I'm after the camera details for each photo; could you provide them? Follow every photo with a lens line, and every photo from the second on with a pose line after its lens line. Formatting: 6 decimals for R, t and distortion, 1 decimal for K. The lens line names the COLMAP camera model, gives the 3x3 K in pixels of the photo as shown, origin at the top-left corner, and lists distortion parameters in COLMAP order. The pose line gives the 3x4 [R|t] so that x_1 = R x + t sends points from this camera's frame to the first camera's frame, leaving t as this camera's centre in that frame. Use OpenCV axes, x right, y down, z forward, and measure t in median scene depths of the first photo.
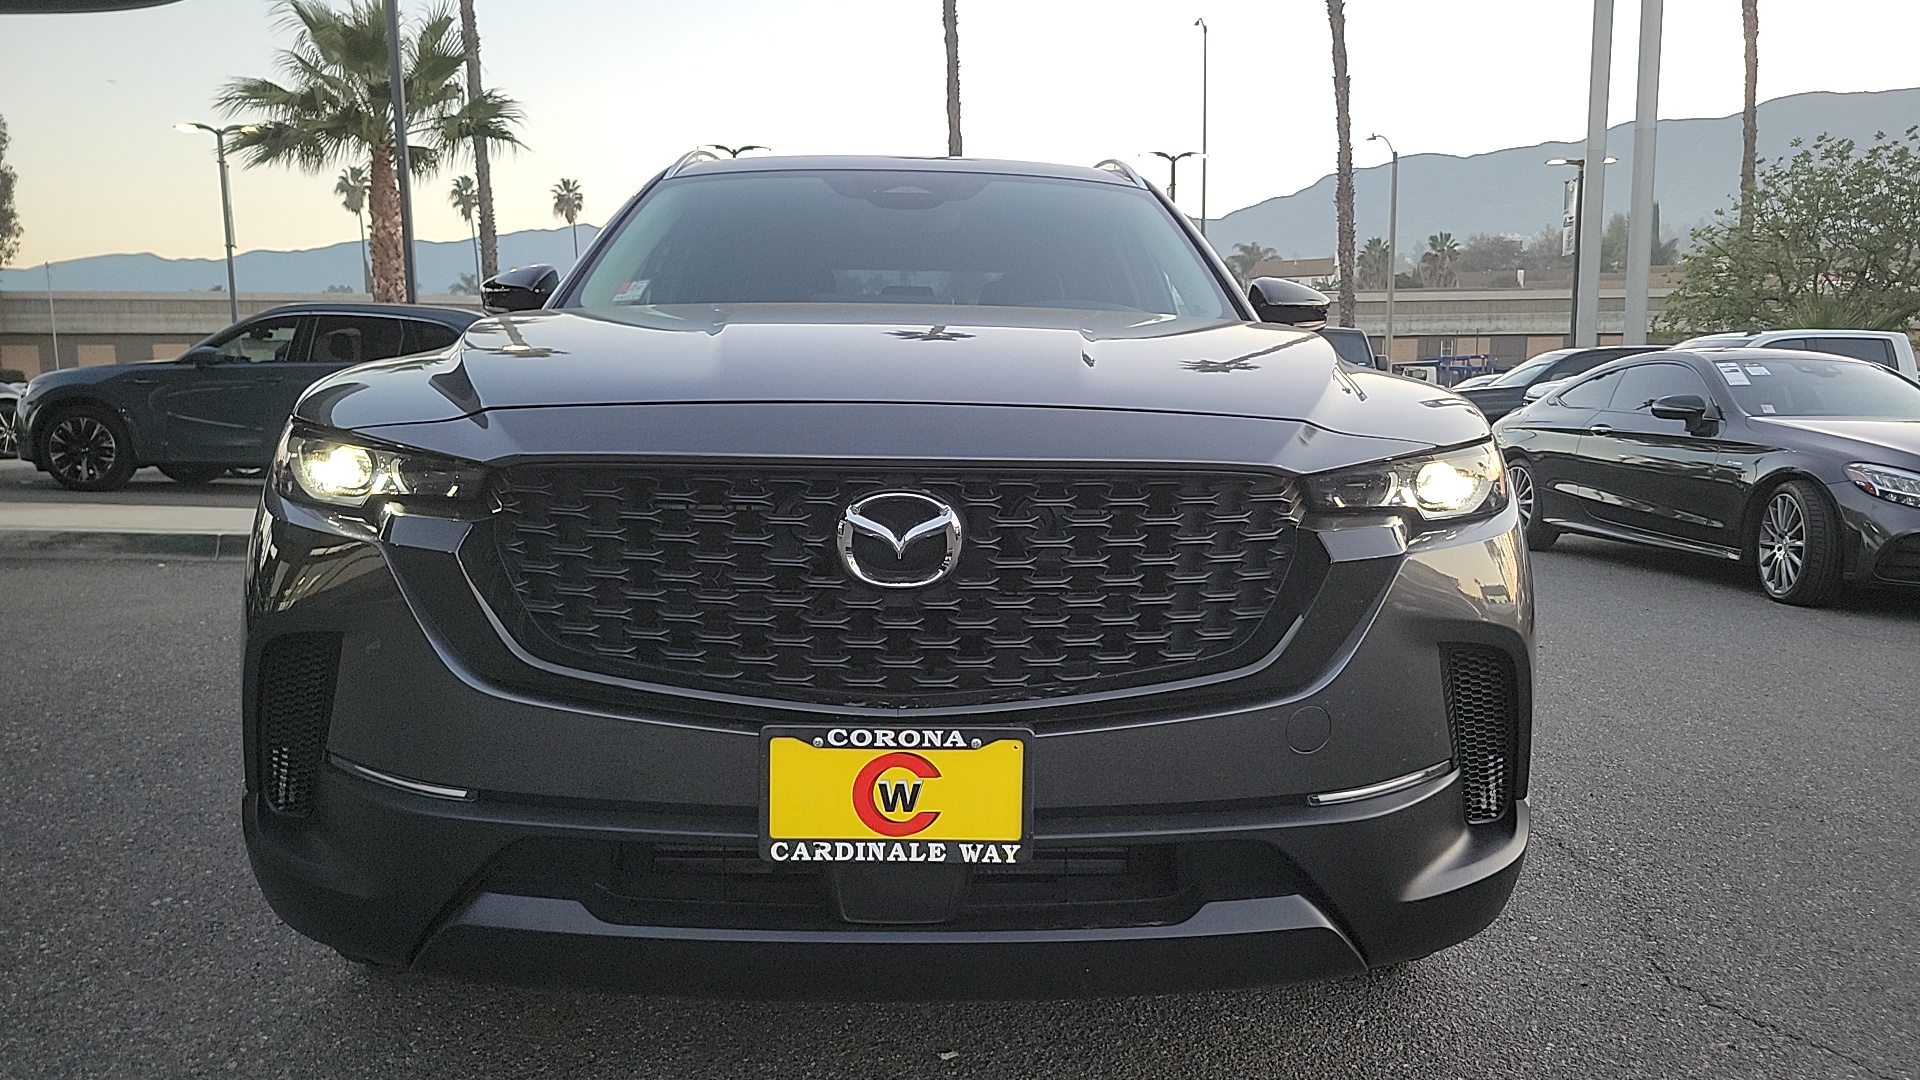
lens RADIAL K [[1455.4, 0, 953.6], [0, 1455.4, 588.8], [0, 0, 1]] dist [0.045809, -0.035696]
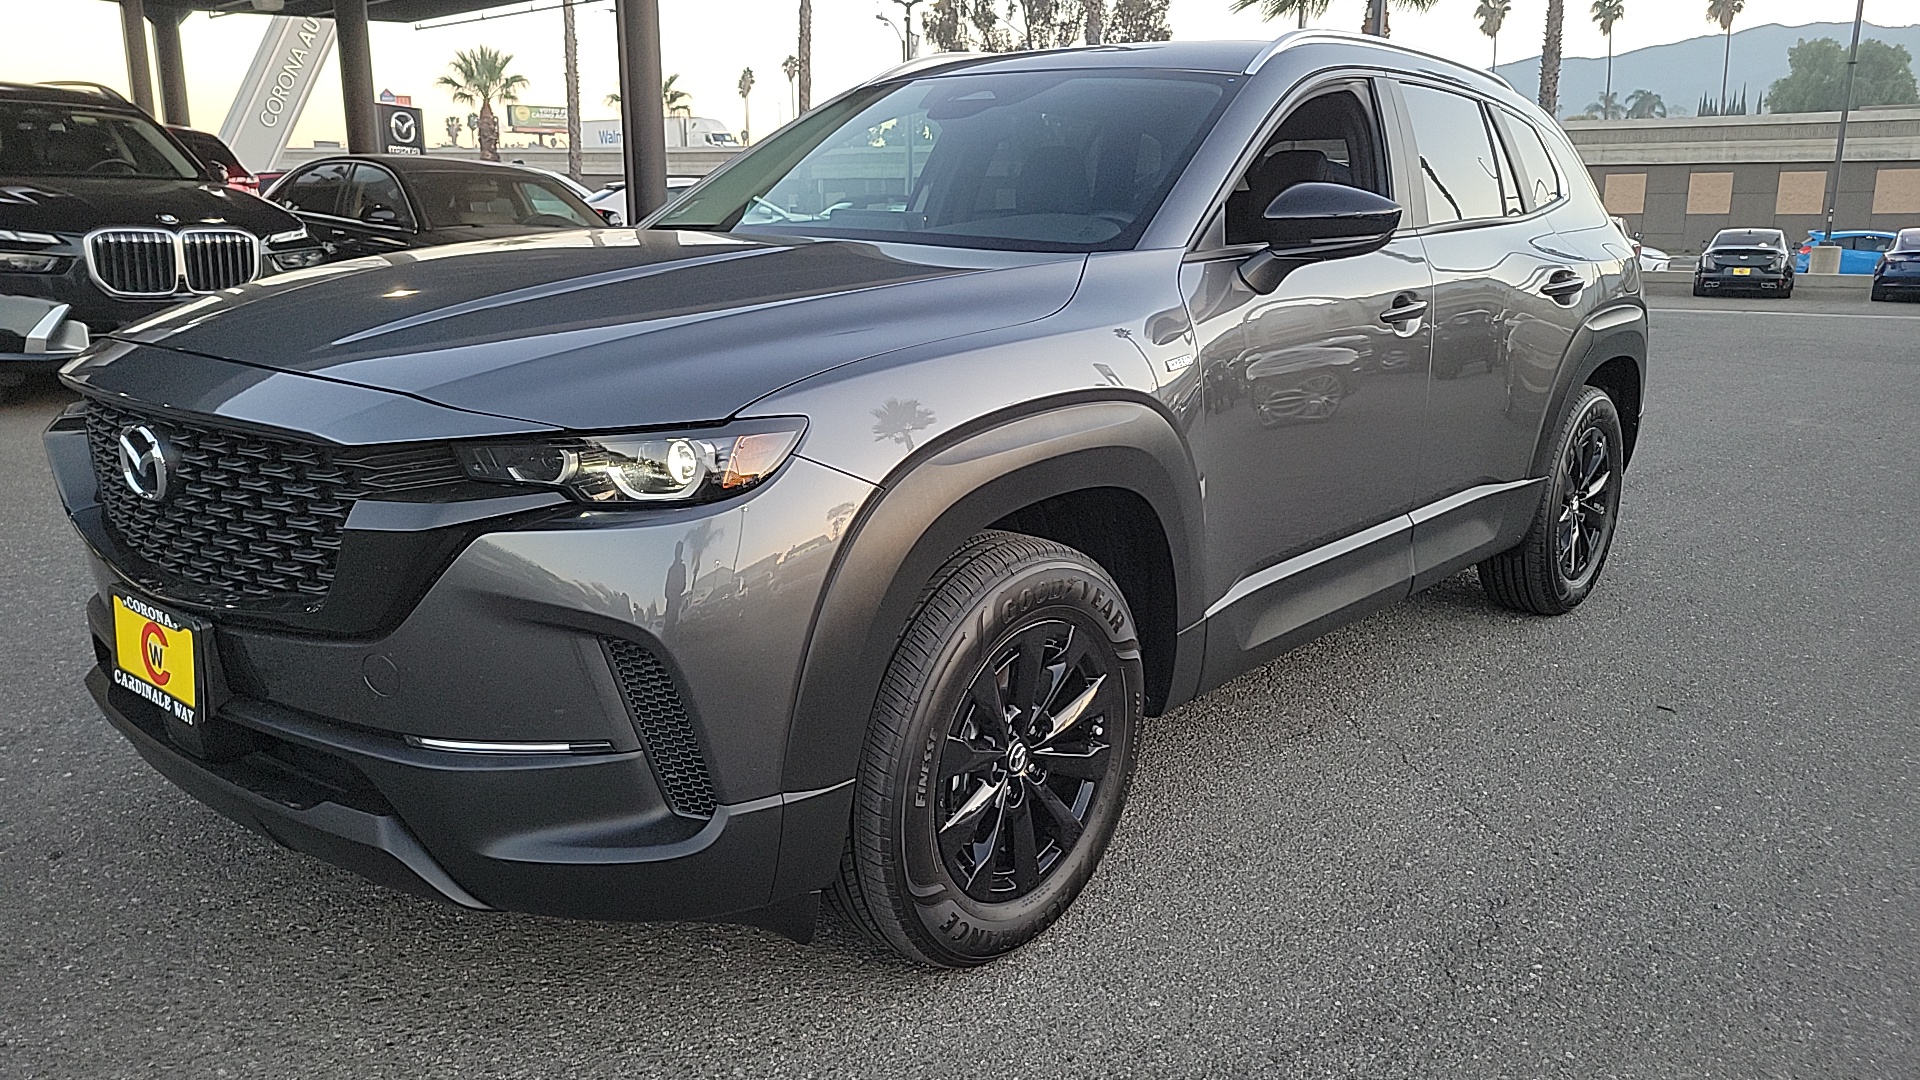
lens RADIAL K [[1461.9, 0, 965.9], [0, 1461.9, 550.2], [0, 0, 1]] dist [0.041758, -0.029690]
pose [[0.728497, 0.156717, -0.666882, 1.308306], [-0.095545, 0.987210, 0.127621, -0.183414], [0.678353, -0.029254, 0.734154, 0.490896]]
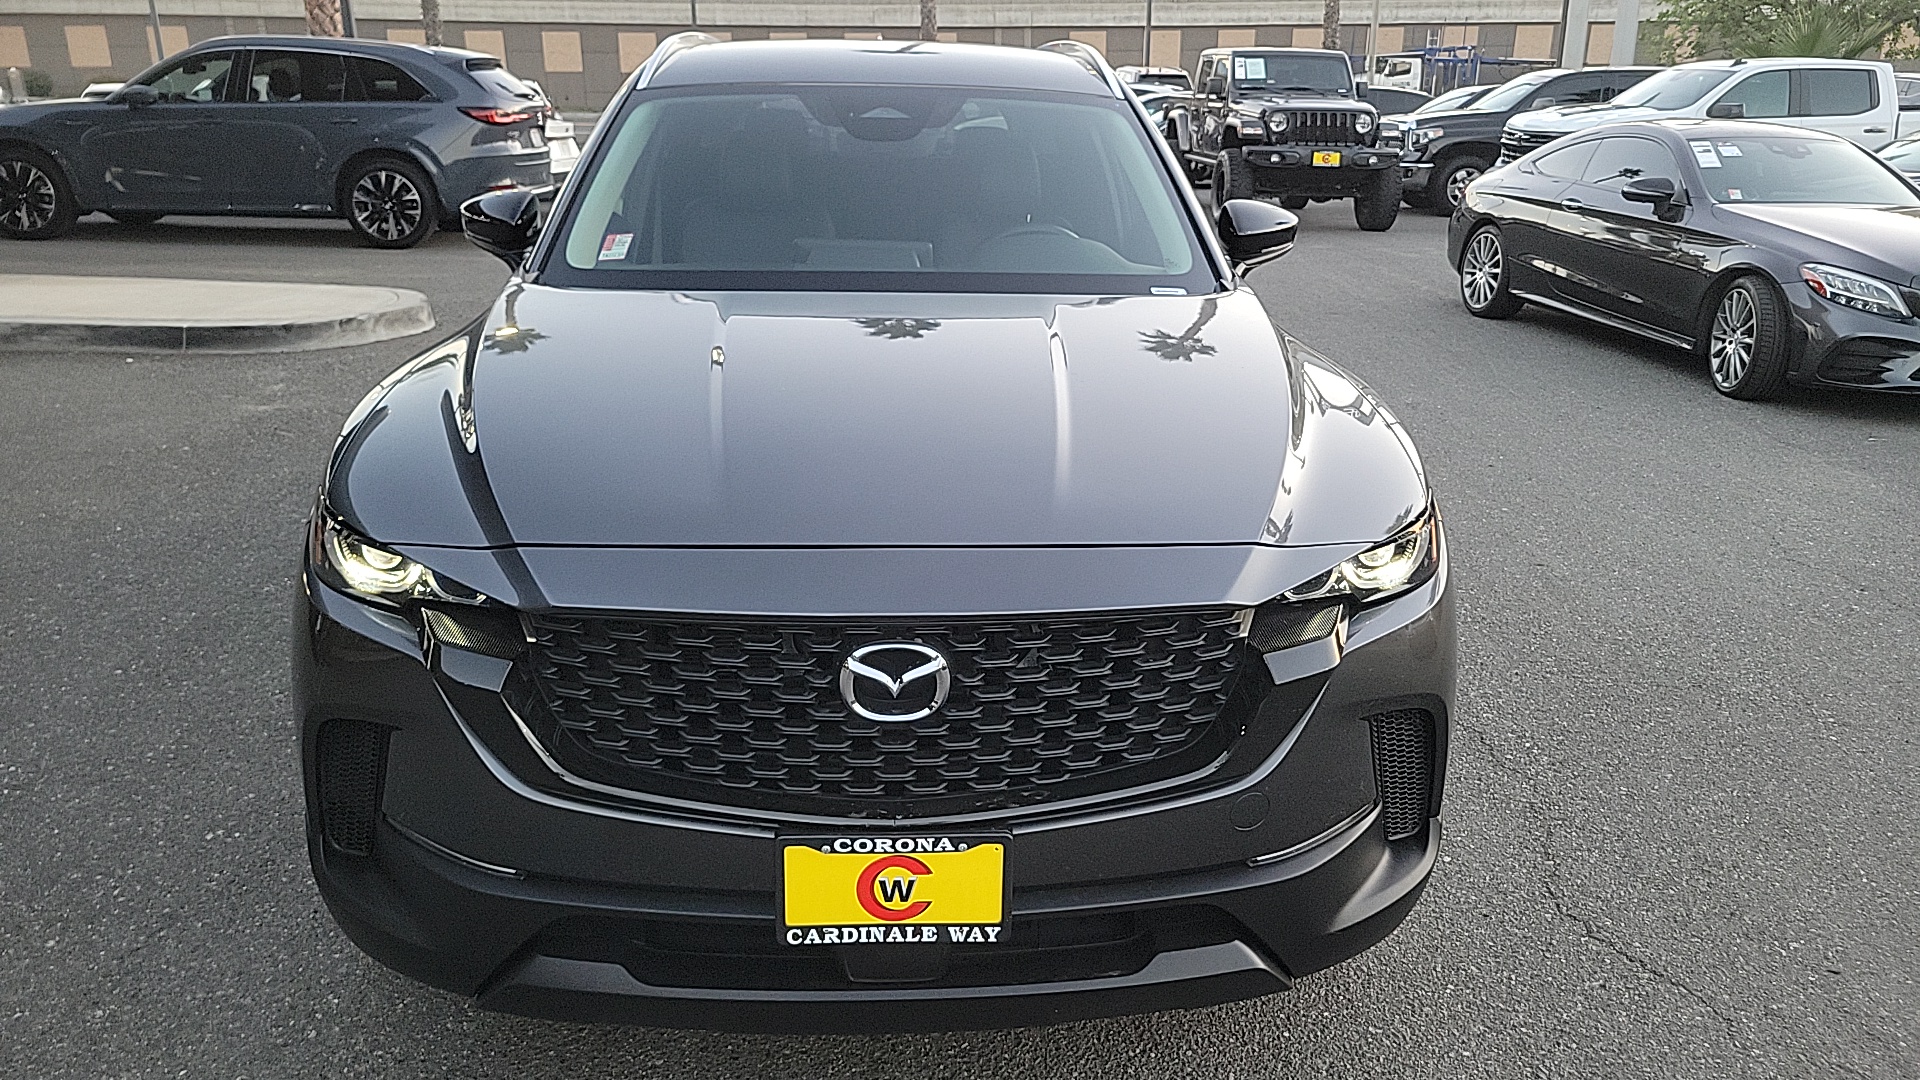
lens RADIAL K [[1461.9, 0, 965.9], [0, 1461.9, 550.2], [0, 0, 1]] dist [0.041758, -0.029690]
pose [[0.999552, -0.006811, 0.029159, -0.013640], [0.001107, 0.981529, 0.191309, -0.332092], [-0.029923, -0.191191, 0.981097, -0.091592]]
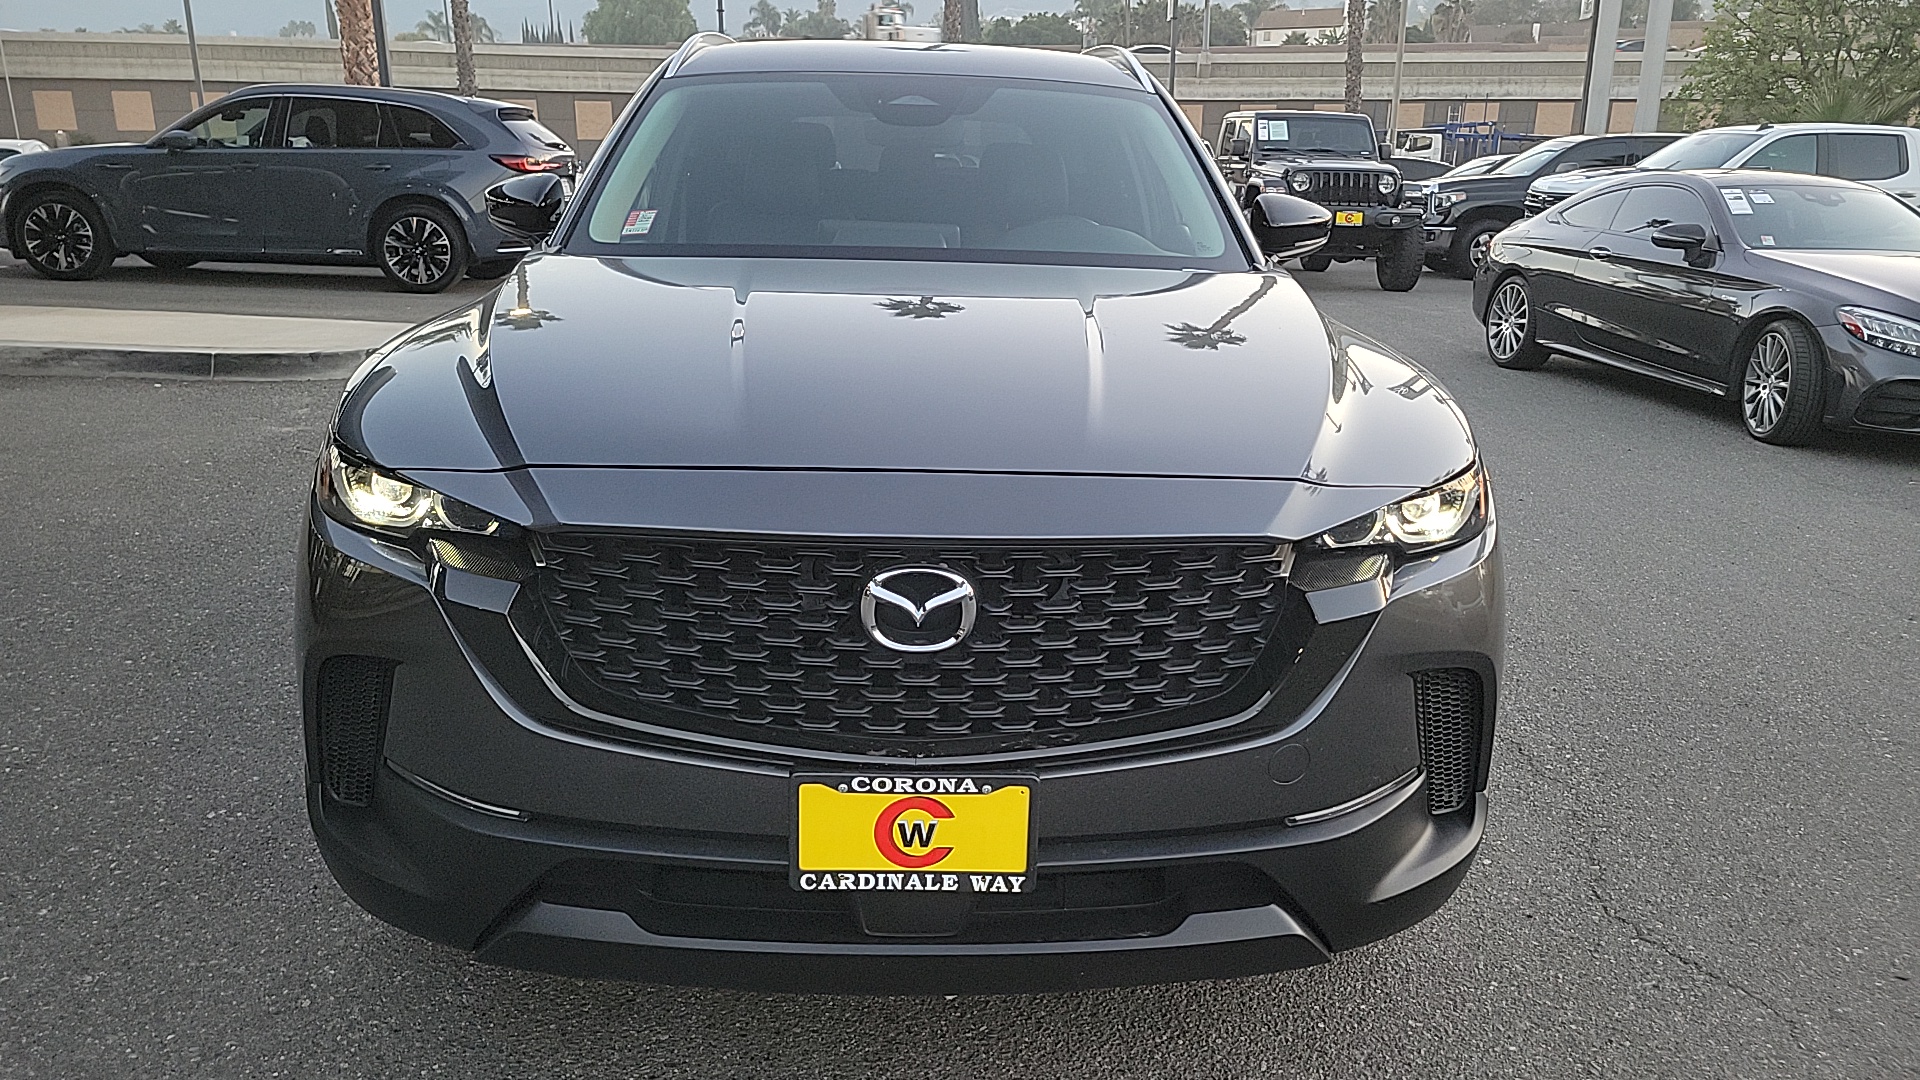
lens RADIAL K [[1453.8, 0, 955.3], [0, 1453.8, 569.1], [0, 0, 1]] dist [0.046589, -0.032335]
pose [[0.999904, 0.008931, 0.010568, -0.020351], [-0.010455, 0.987971, 0.154283, -0.216870], [-0.009063, -0.154379, 0.987970, -0.056707]]
